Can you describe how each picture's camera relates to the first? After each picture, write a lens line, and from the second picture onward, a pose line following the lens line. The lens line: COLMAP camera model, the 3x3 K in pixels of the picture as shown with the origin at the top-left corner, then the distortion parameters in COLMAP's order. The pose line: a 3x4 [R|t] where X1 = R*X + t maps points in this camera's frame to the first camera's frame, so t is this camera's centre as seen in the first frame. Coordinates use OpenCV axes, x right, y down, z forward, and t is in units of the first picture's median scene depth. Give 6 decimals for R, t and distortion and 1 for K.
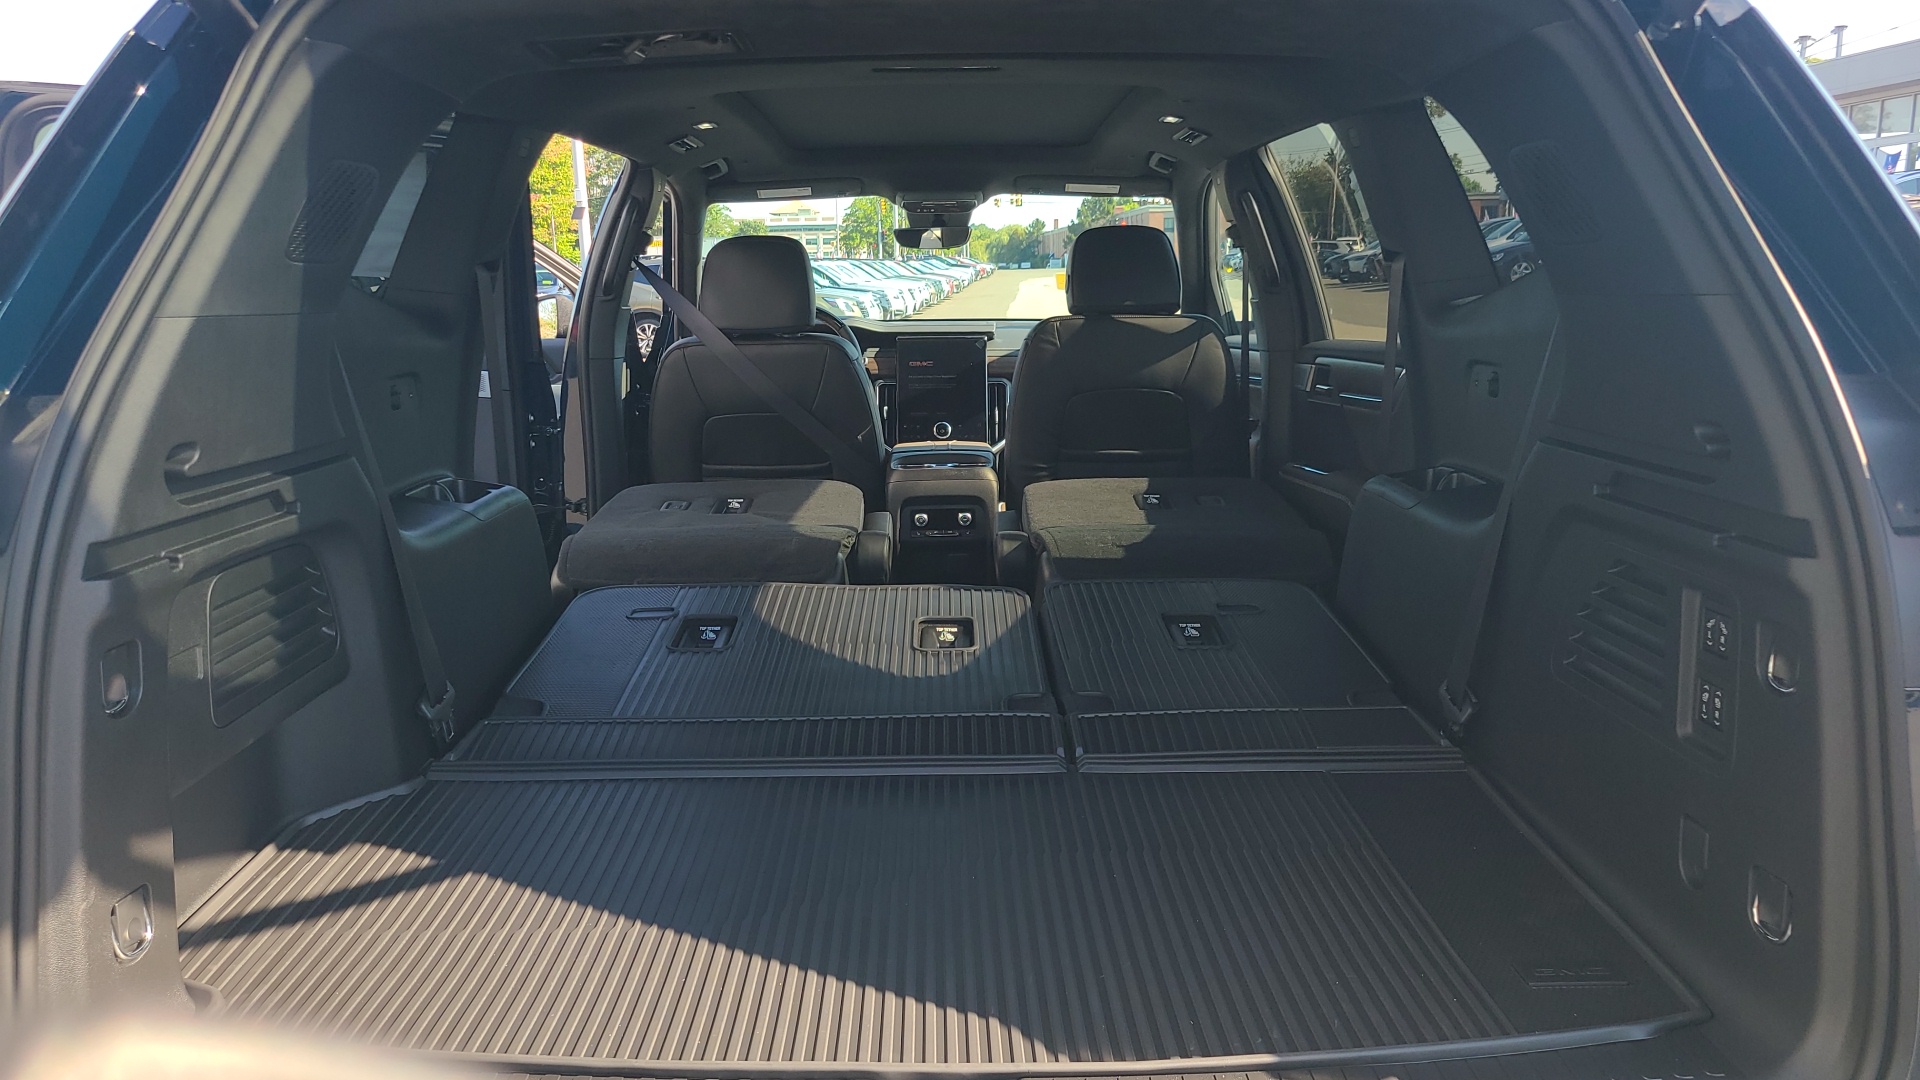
lens RADIAL K [[1441.9, 0, 960.0], [0, 1441.9, 540.0], [0, 0, 1]] dist [0.032954, -0.006270]
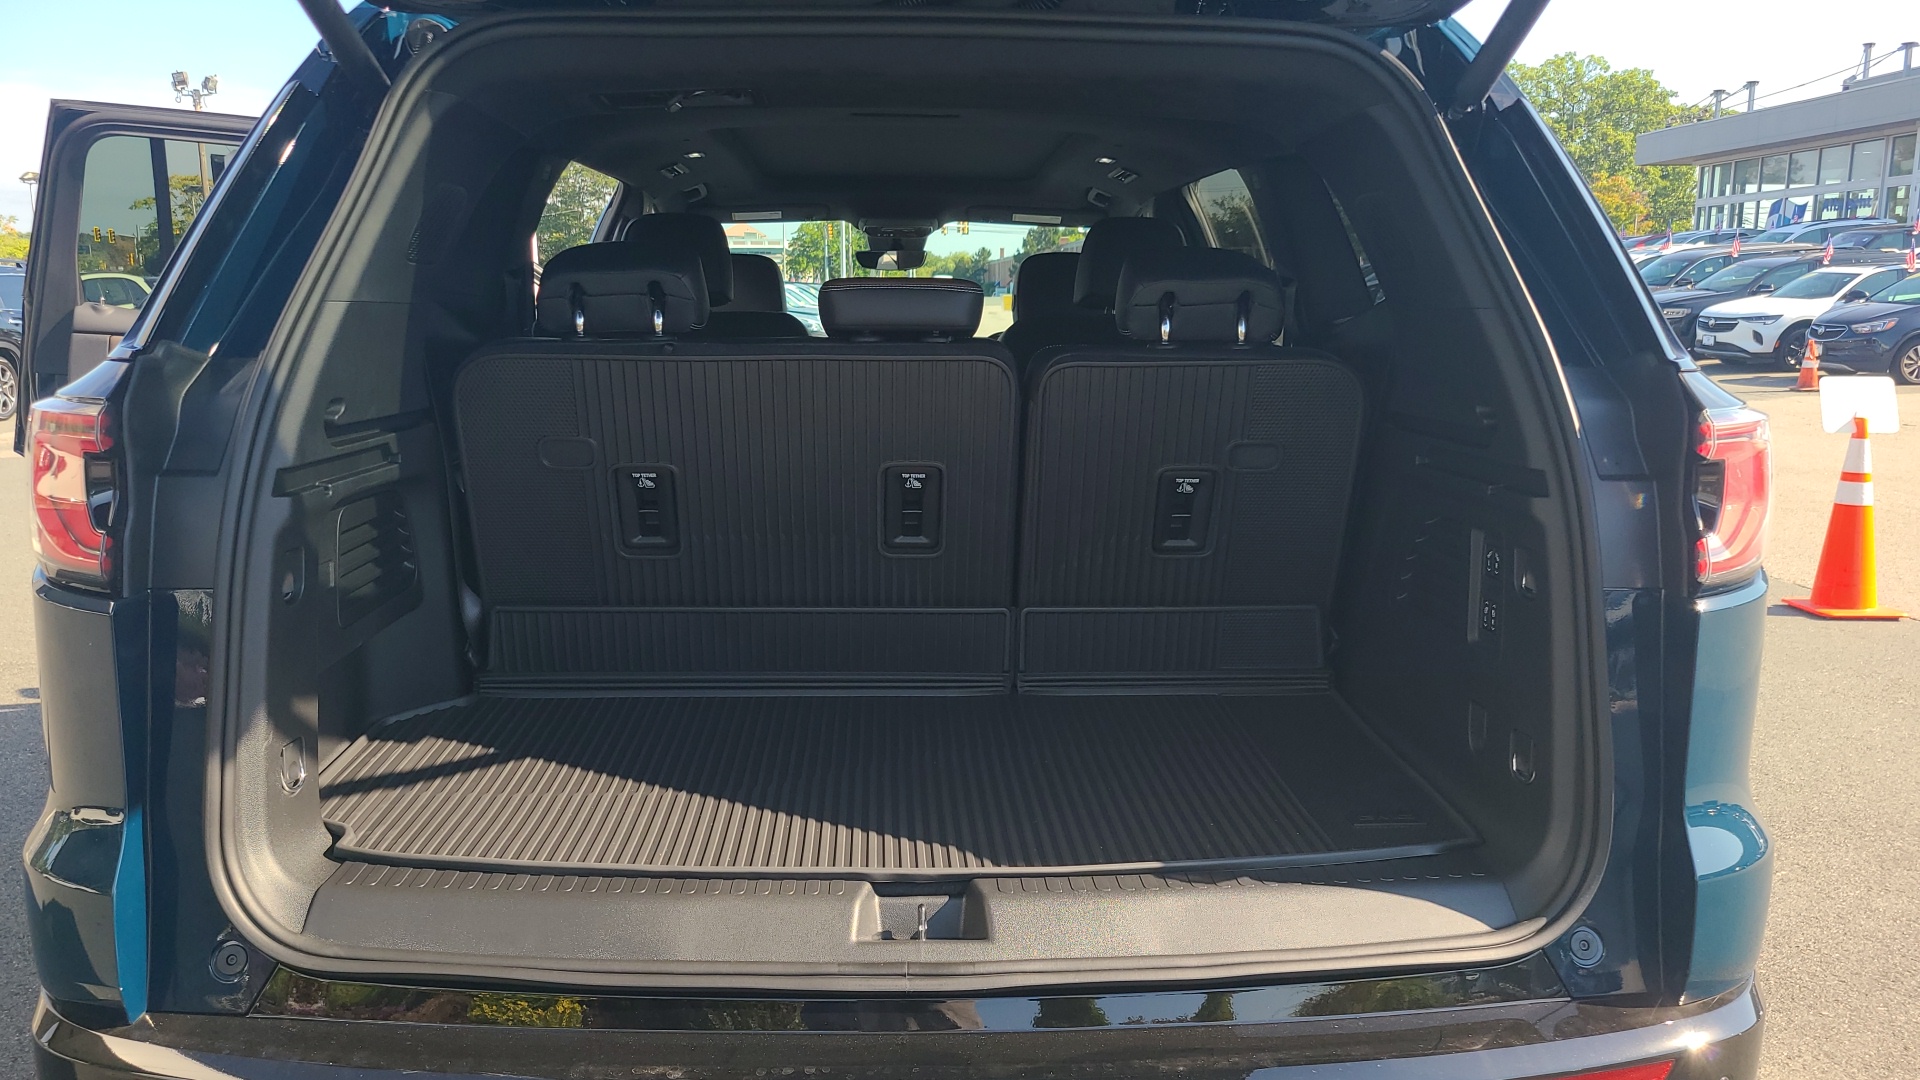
lens RADIAL K [[1443.9, 0, 967.2], [0, 1443.9, 557.4], [0, 0, 1]] dist [0.027810, -0.009735]
pose [[0.998910, 0.012630, 0.044937, -0.021540], [-0.012319, 0.999898, -0.007195, 0.064602], [-0.045024, 0.006634, 0.998964, -0.267563]]
